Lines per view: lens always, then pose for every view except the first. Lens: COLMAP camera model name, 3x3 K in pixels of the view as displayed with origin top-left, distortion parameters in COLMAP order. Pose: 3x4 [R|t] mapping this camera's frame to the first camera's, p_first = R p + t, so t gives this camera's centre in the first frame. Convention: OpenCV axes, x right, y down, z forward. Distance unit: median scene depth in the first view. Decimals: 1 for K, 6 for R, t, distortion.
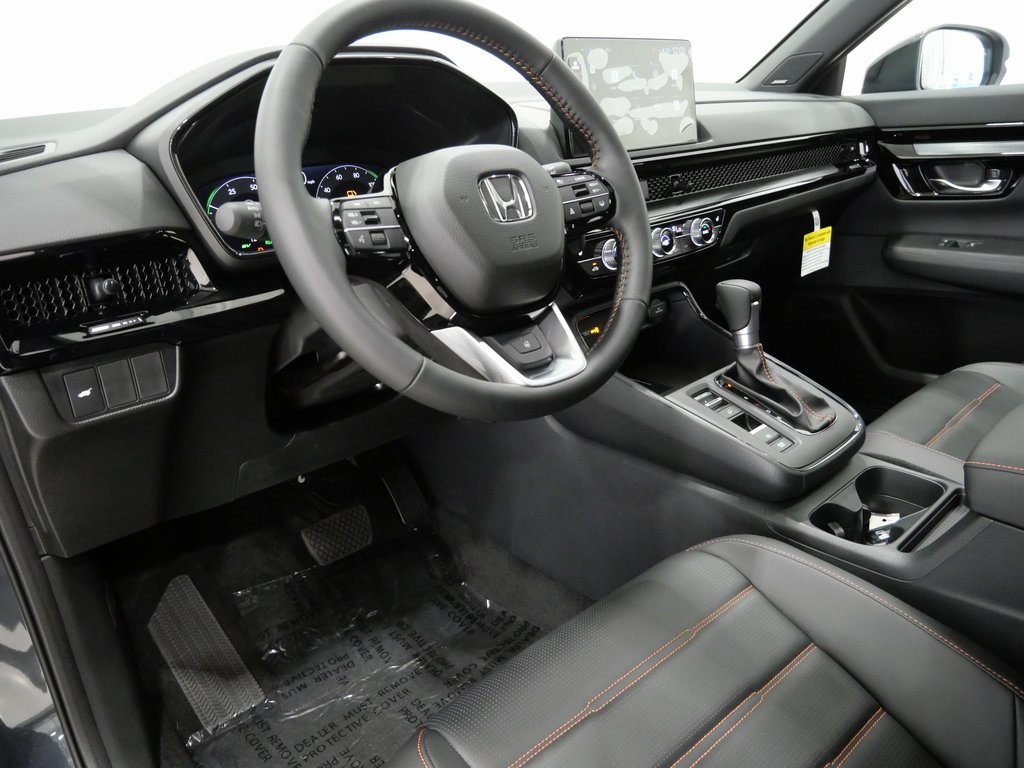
lens RADIAL K [[729.7, 0, 512.0], [0, 729.7, 384.0], [0, 0, 1]] dist [-0.044033, 0.010150]
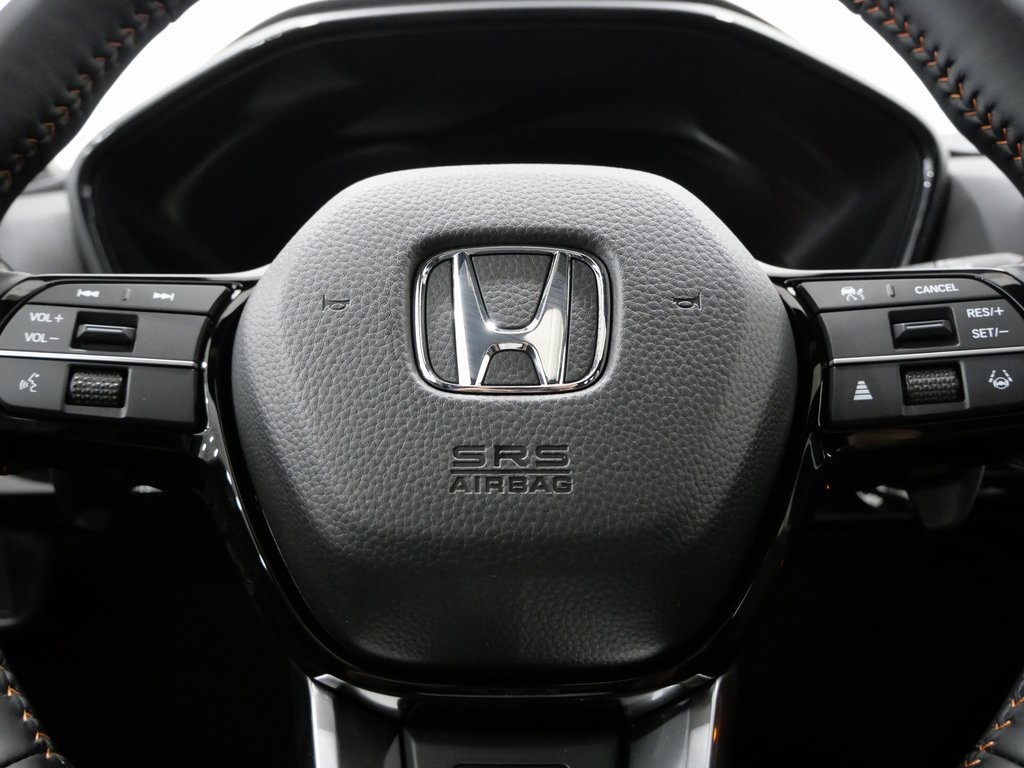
lens RADIAL K [[874.9, 0, 512.0], [0, 874.9, 384.0], [0, 0, 1]] dist [-0.033459, -0.004469]
pose [[0.745011, 0.143918, -0.651341, 0.167881], [-0.248993, 0.965871, -0.071386, -0.146505], [0.618838, 0.215363, 0.755419, 0.525306]]
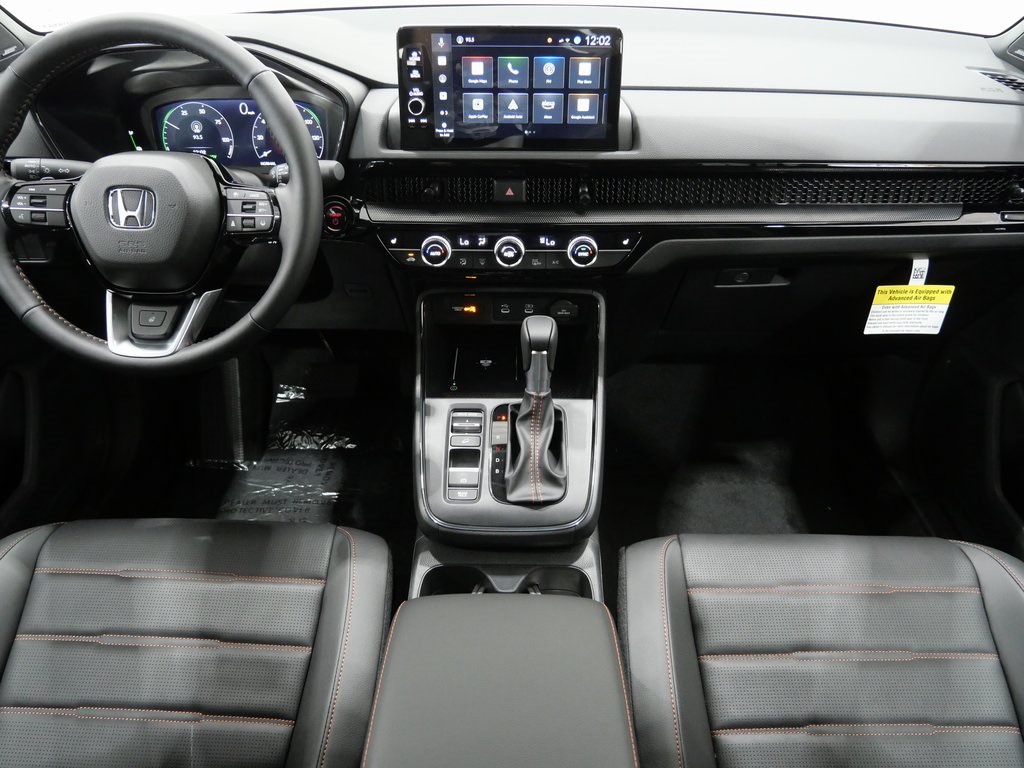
lens RADIAL K [[729.7, 0, 512.0], [0, 729.7, 384.0], [0, 0, 1]] dist [-0.044033, 0.010150]
pose [[0.744460, 0.433740, -0.507591, 0.899313], [-0.287313, 0.894371, 0.342858, -0.432050], [0.602686, -0.109406, 0.790443, 0.270481]]
